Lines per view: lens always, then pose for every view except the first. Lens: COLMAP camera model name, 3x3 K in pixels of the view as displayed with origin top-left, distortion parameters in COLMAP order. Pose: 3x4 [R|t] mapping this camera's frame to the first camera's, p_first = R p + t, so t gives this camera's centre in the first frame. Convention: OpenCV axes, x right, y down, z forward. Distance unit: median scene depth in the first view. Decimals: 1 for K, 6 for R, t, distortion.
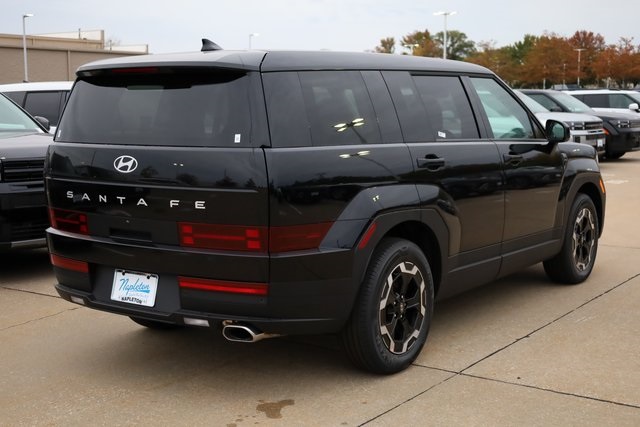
lens RADIAL K [[882.5, 0, 319.6], [0, 882.5, 215.3], [0, 0, 1]] dist [-0.065284, 0.000000]
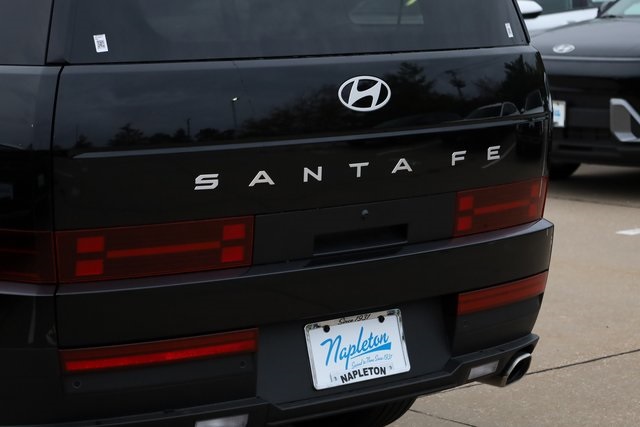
lens RADIAL K [[1753.2, 0, 321.5], [0, 1753.2, 212.9], [0, 0, 1]] dist [-0.101975, 0.000000]
pose [[0.236851, -0.123705, 0.963638, -1.149082], [0.122313, 0.987766, 0.096739, -0.088396], [-0.963816, 0.094952, 0.249084, 0.779954]]
